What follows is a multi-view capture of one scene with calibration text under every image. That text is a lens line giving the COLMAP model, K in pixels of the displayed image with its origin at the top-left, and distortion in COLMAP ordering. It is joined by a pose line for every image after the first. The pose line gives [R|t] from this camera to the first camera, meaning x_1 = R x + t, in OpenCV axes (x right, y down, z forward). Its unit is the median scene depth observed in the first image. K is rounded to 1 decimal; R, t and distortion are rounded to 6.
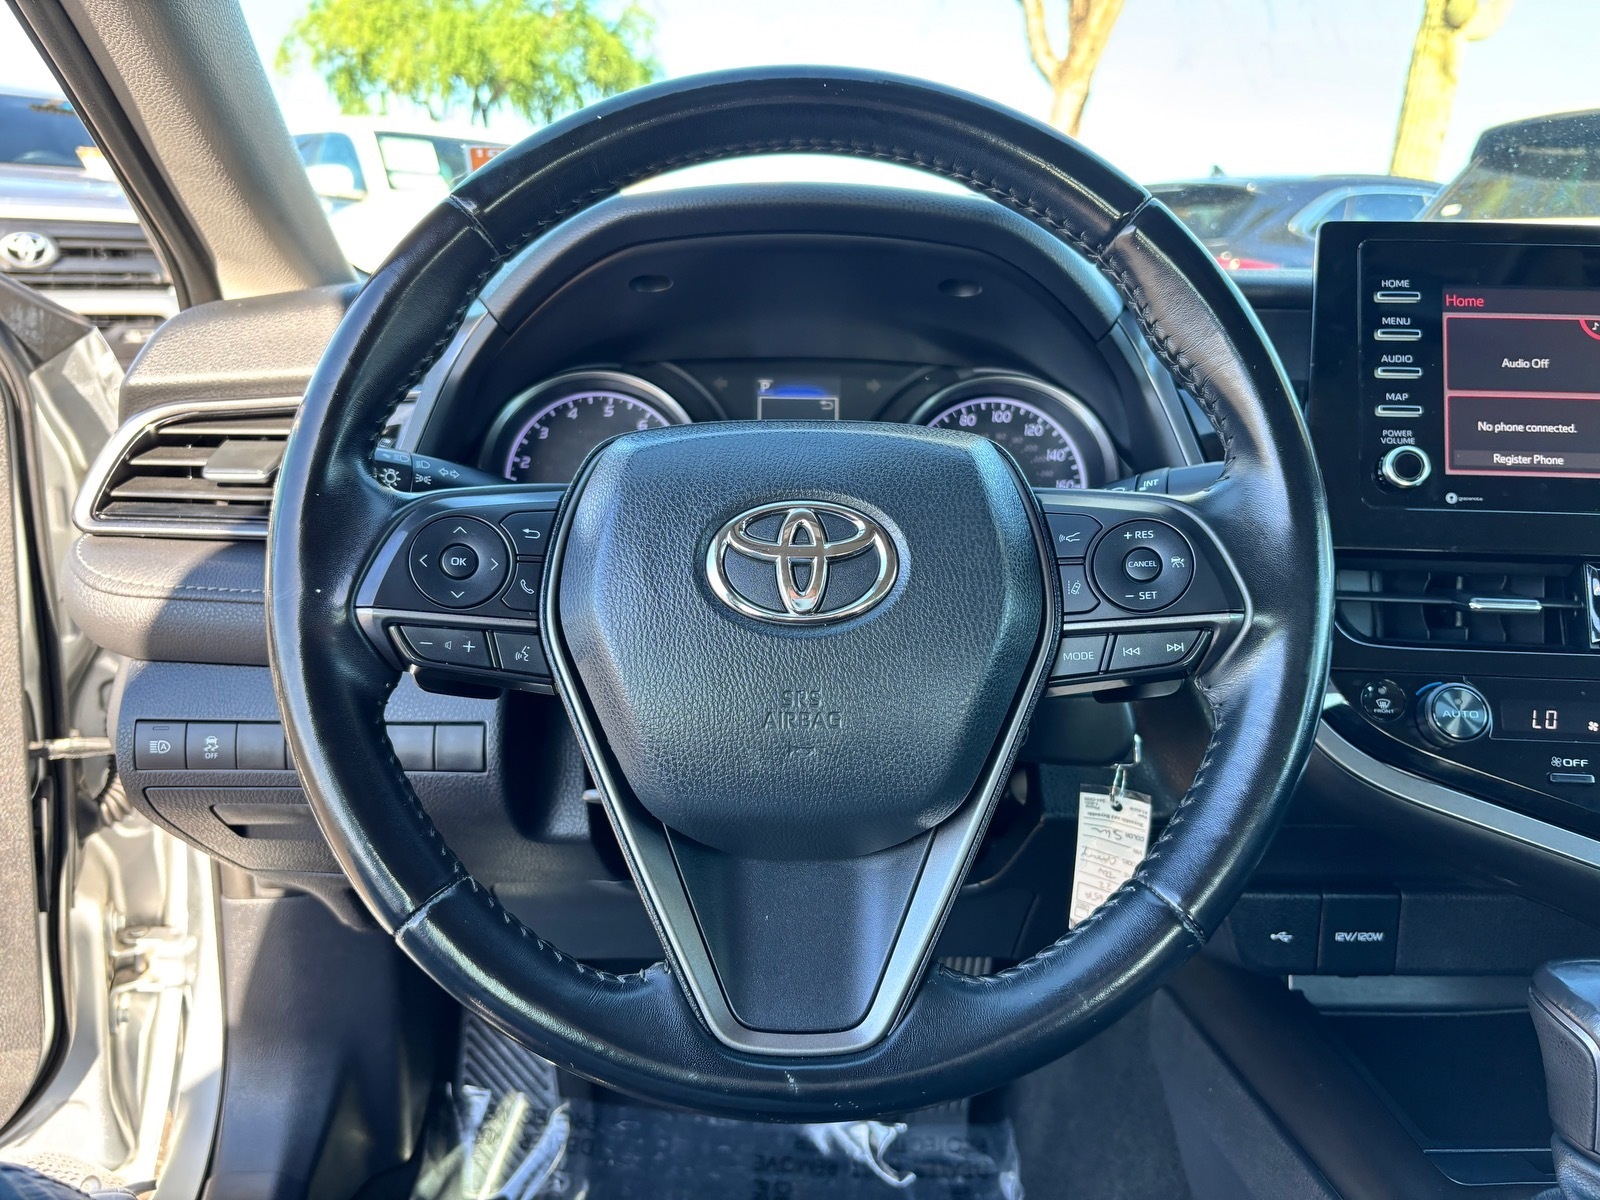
lens RADIAL K [[1230.0, 0, 792.0], [0, 1230.0, 608.1], [0, 0, 1]] dist [0.041428, -0.050373]
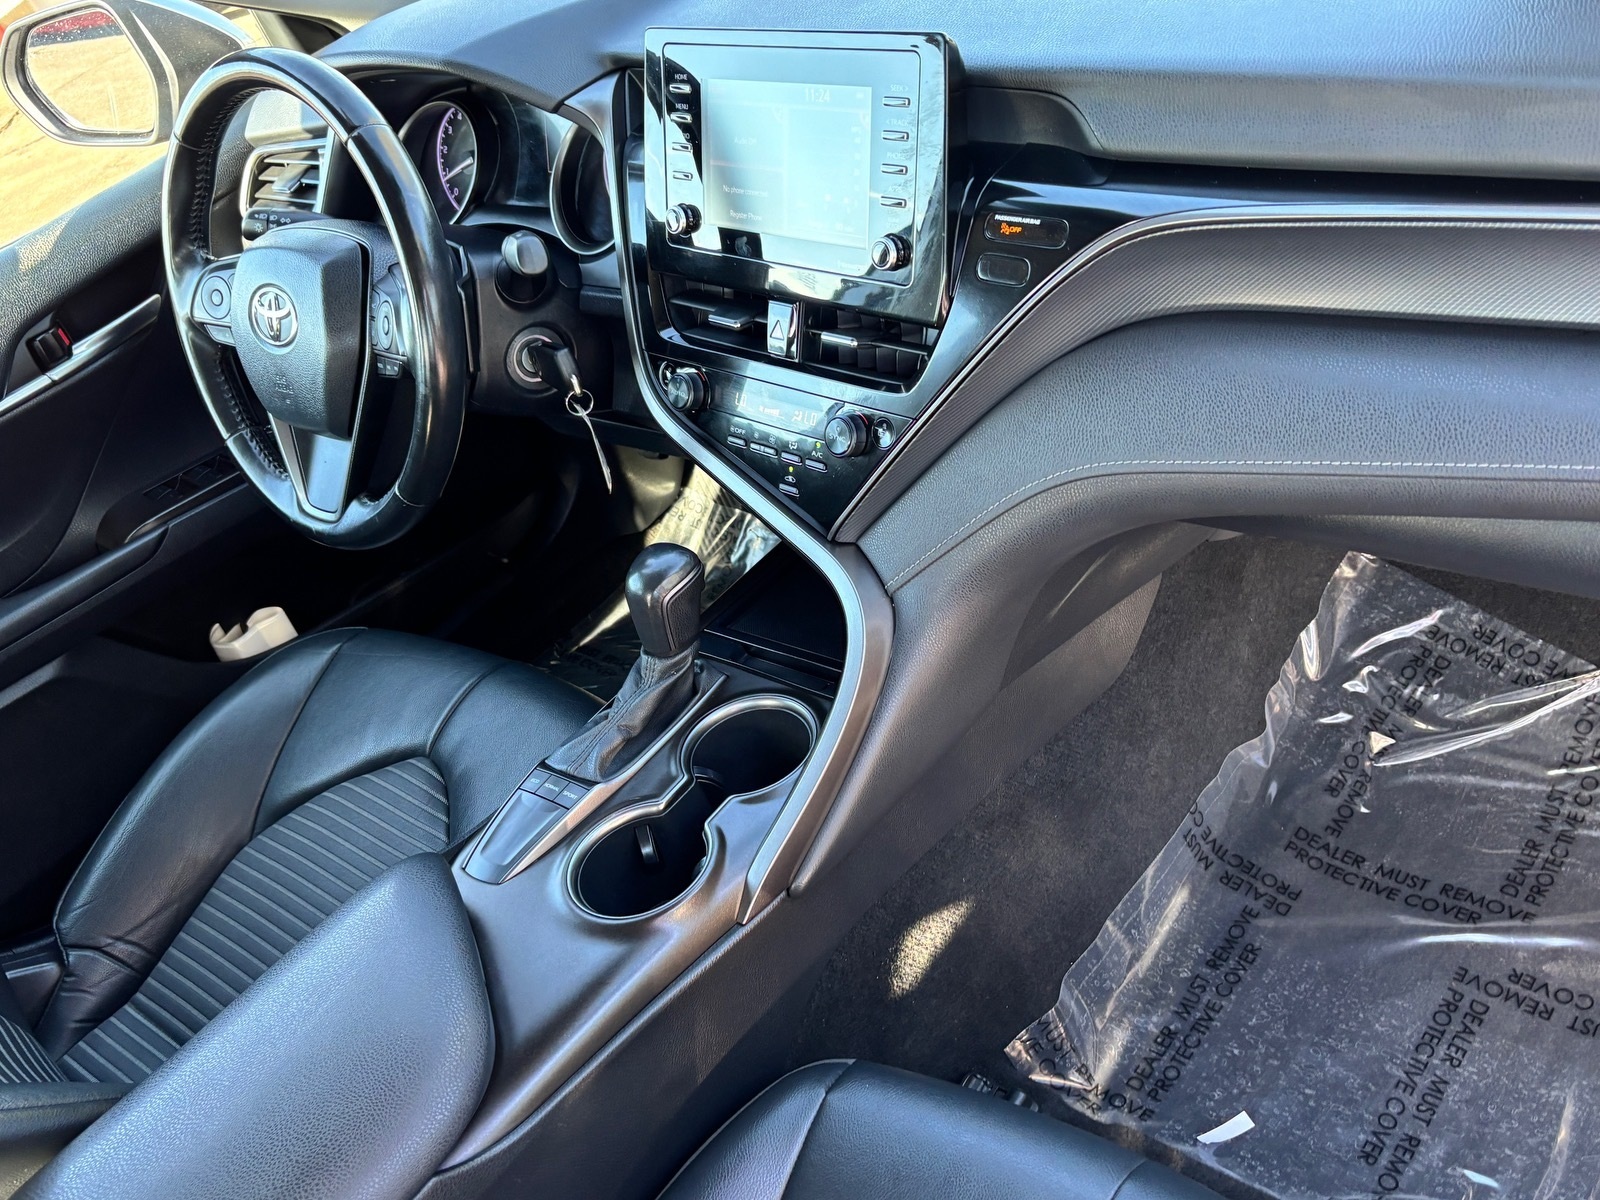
lens RADIAL K [[1458.3, 0, 794.8], [0, 1458.3, 617.1], [0, 0, 1]] dist [0.023050, 0.000000]
pose [[0.740995, 0.216977, -0.635490, 1.780098], [0.112328, 0.892974, 0.435867, -0.427599], [0.662049, -0.394359, 0.637317, -0.202431]]
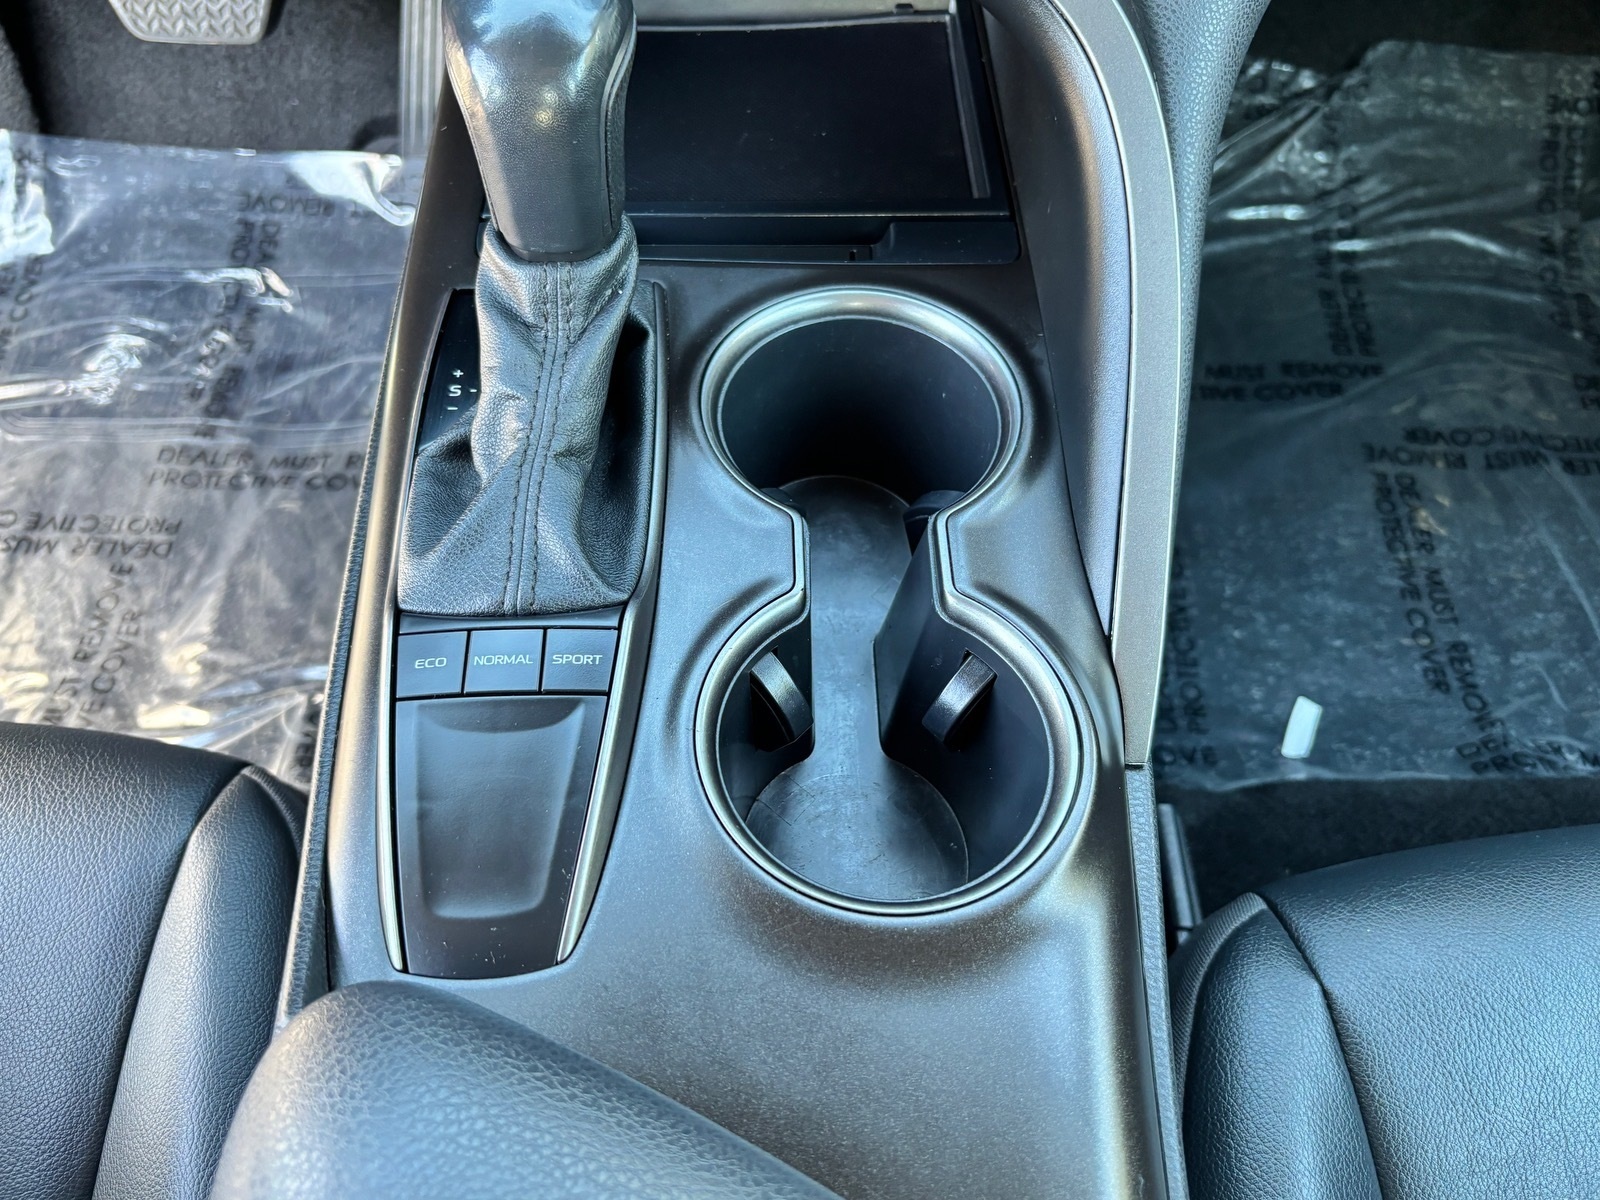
lens RADIAL K [[1298.7, 0, 799.1], [0, 1298.7, 605.1], [0, 0, 1]] dist [0.016540, -0.029042]
pose [[0.999988, -0.001158, -0.004735, 0.664129], [0.004051, 0.737625, 0.675199, 0.063921], [0.002711, -0.675210, 0.737621, 0.219922]]
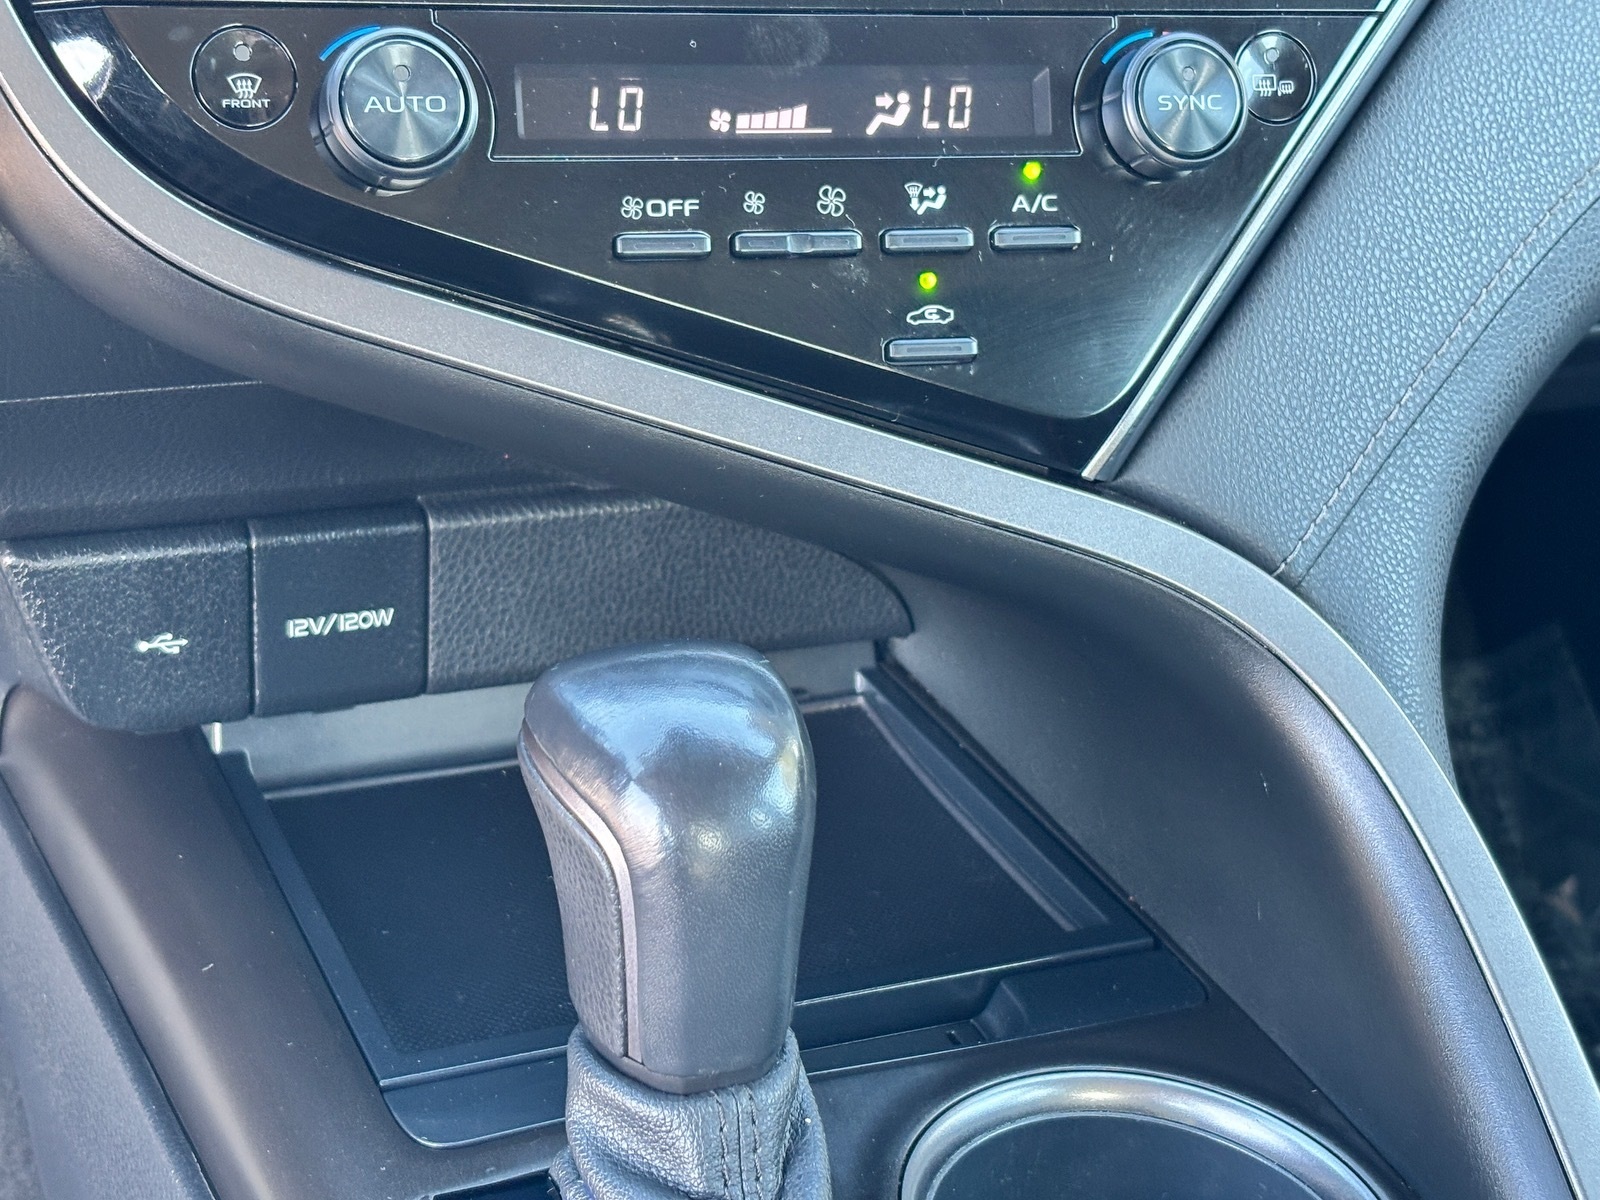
lens RADIAL K [[2665.8, 0, 776.8], [0, 2665.8, 570.9], [0, 0, 1]] dist [0.126489, 0.000000]
pose [[0.921400, -0.109146, 0.372973, 0.279086], [0.014261, 0.968599, 0.248219, 0.014157], [-0.388353, -0.223391, 0.894024, 0.102535]]
